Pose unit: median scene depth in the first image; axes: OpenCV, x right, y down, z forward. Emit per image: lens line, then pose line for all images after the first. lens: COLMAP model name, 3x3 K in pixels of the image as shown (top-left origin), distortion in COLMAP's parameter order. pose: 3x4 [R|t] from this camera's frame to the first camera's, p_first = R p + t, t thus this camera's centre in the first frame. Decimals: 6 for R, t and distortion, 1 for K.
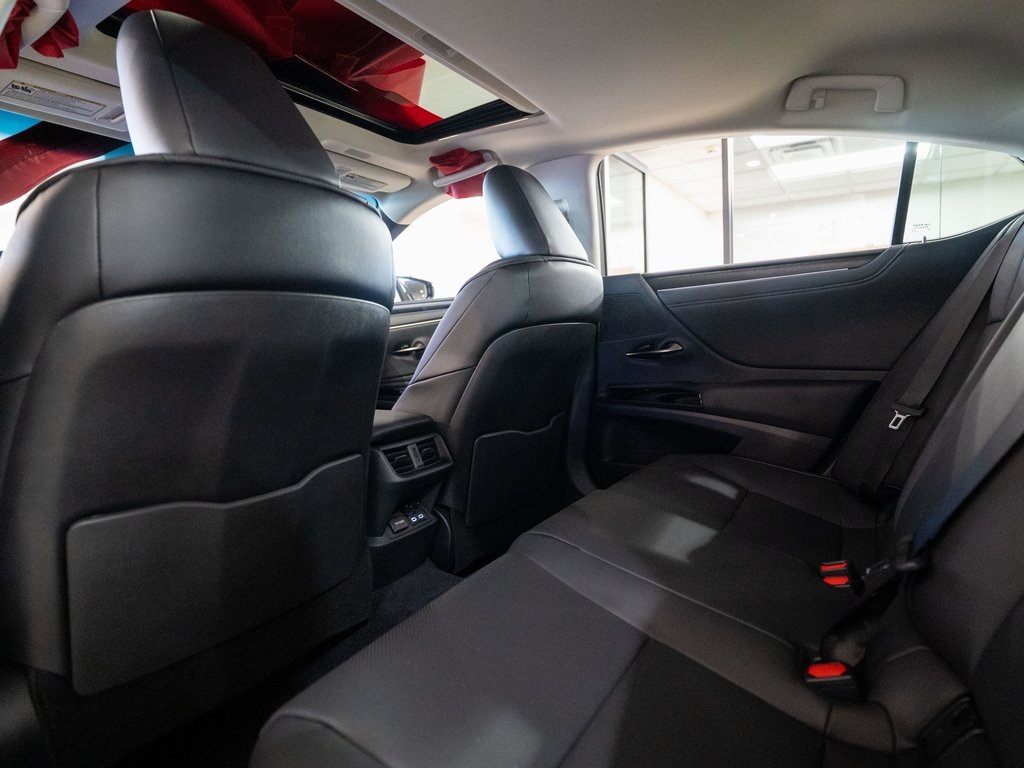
lens RADIAL K [[552.2, 0, 512.0], [0, 552.2, 384.0], [0, 0, 1]] dist [-0.050586, 0.020852]
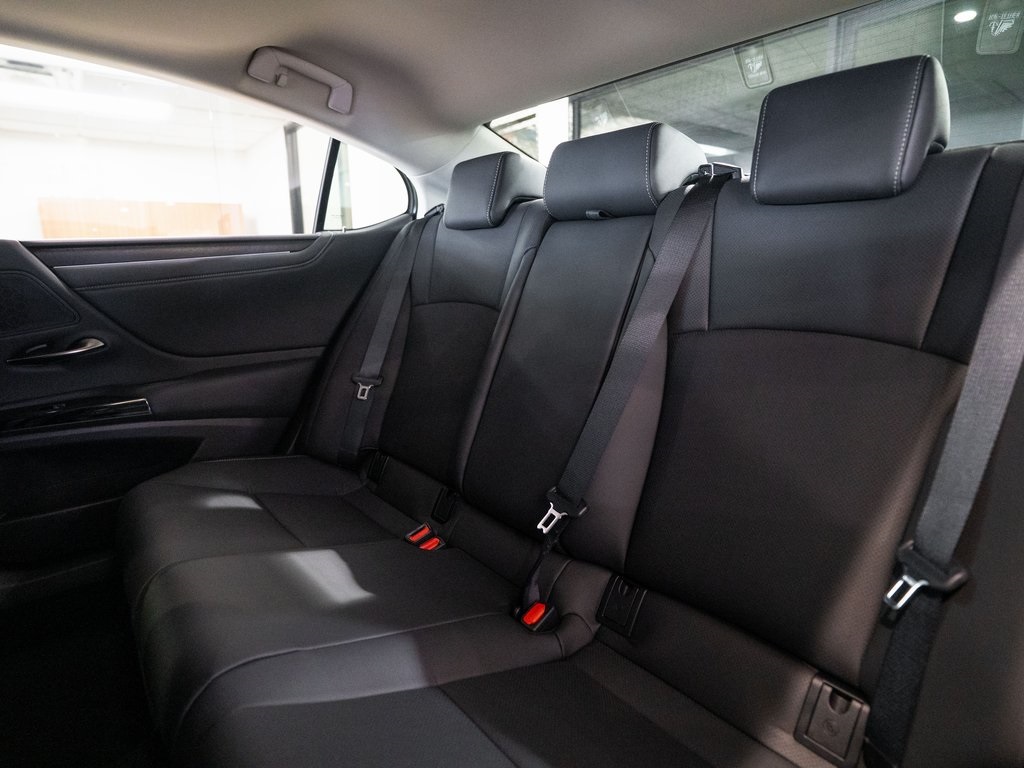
lens RADIAL K [[552.2, 0, 512.0], [0, 552.2, 384.0], [0, 0, 1]] dist [-0.050586, 0.020852]
pose [[0.364460, -0.171727, 0.915248, -0.214137], [0.099322, 0.984411, 0.145153, -0.076332], [-0.925907, 0.038001, 0.375835, 0.238375]]
